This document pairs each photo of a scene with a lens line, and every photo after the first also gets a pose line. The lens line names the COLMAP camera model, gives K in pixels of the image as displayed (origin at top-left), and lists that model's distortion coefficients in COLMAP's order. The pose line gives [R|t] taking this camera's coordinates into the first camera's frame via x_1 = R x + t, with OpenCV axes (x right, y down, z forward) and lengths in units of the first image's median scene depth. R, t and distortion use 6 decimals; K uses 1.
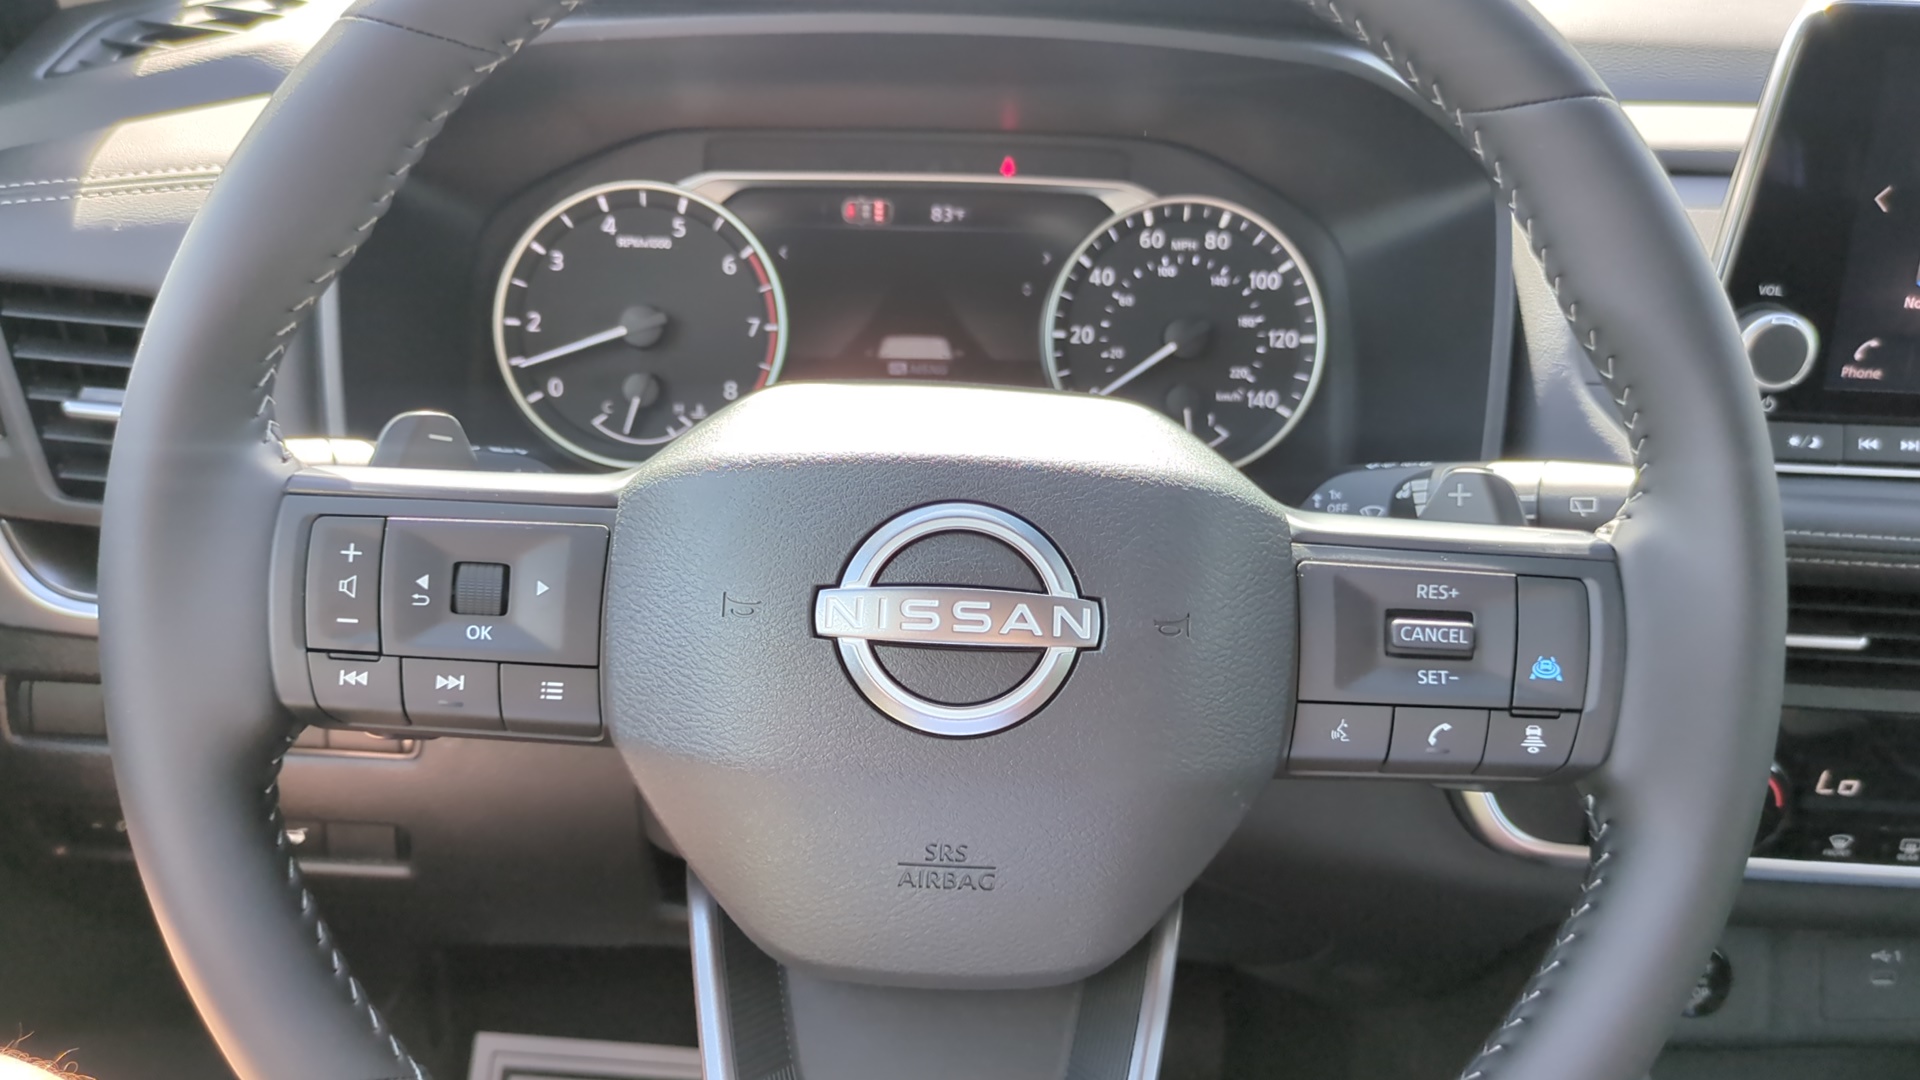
lens RADIAL K [[1679.5, 0, 960.1], [0, 1679.5, 535.0], [0, 0, 1]] dist [0.020566, -0.012985]
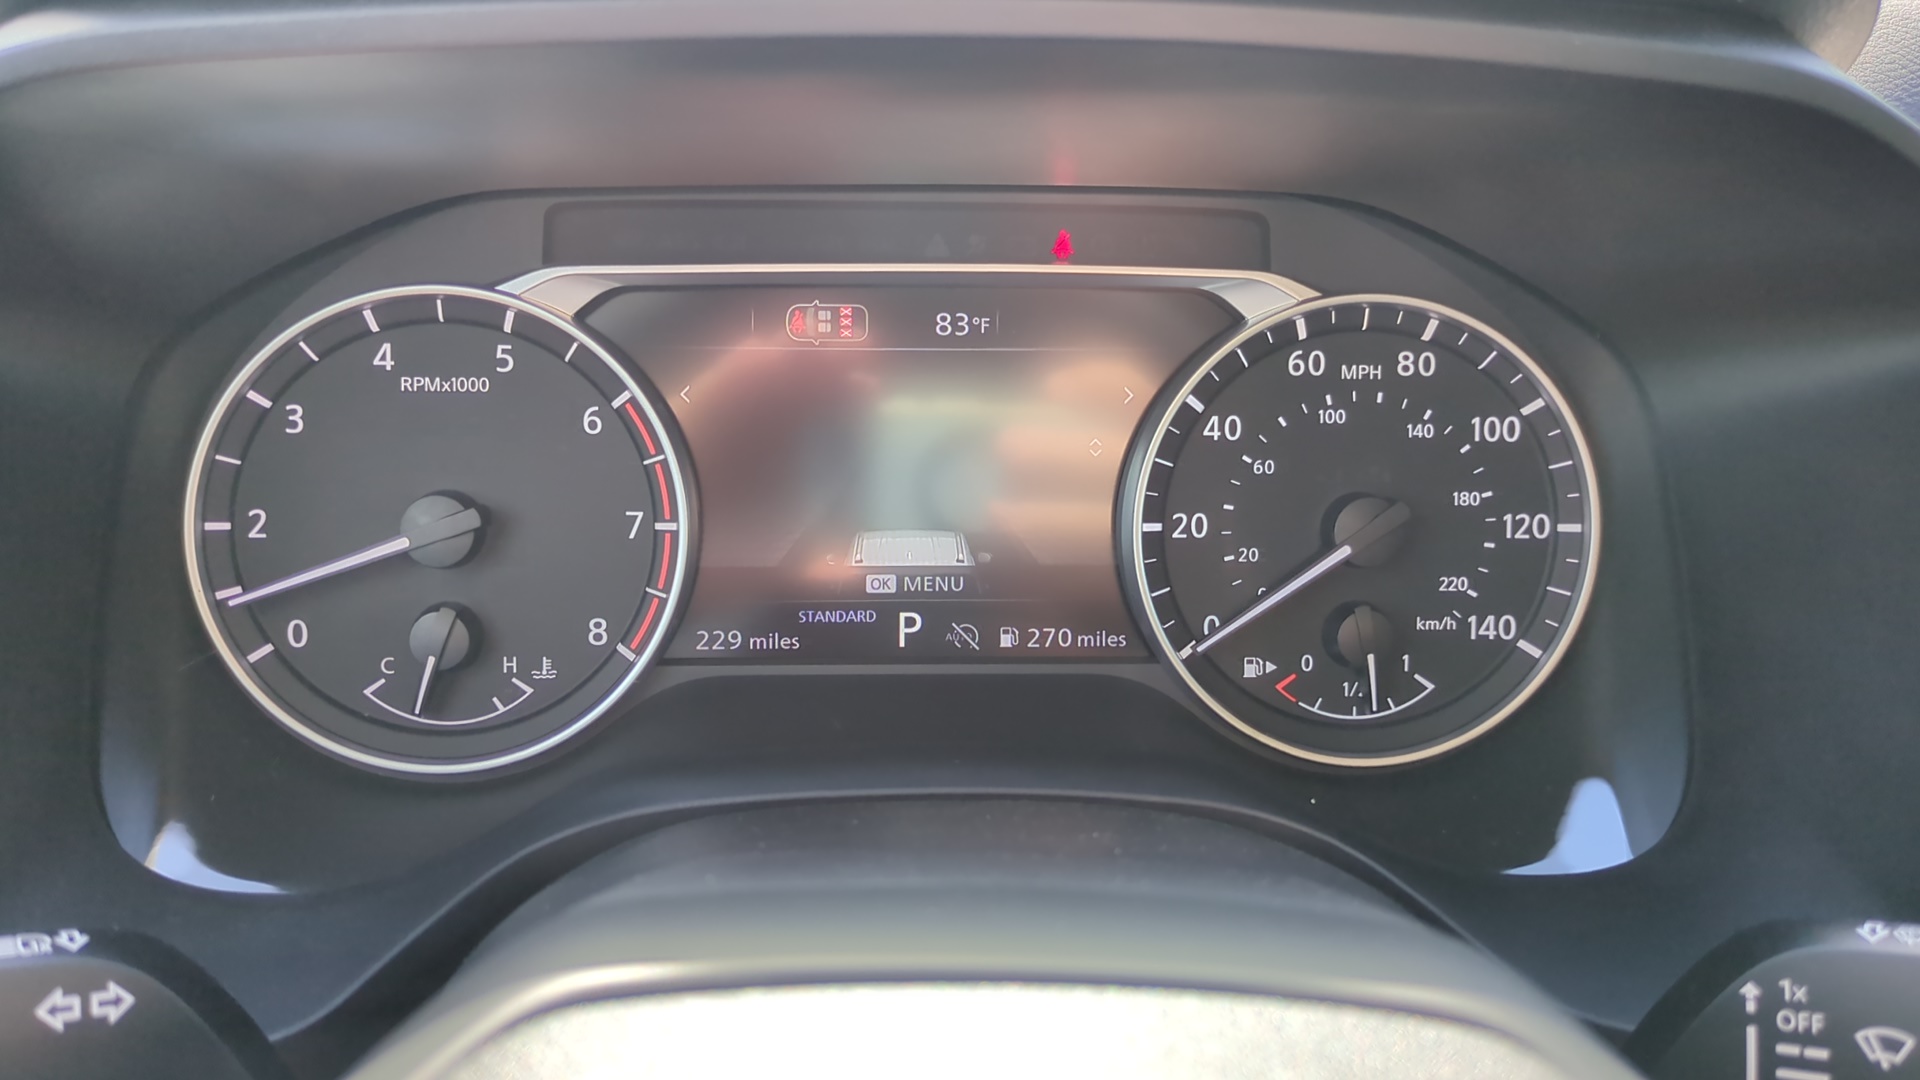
lens RADIAL K [[1696.3, 0, 954.9], [0, 1696.3, 547.0], [0, 0, 1]] dist [0.038974, -0.001417]
pose [[0.999918, -0.012728, 0.001568, -0.015631], [0.012678, 0.999514, 0.028467, -0.171990], [-0.001929, -0.028445, 0.999593, 0.528343]]
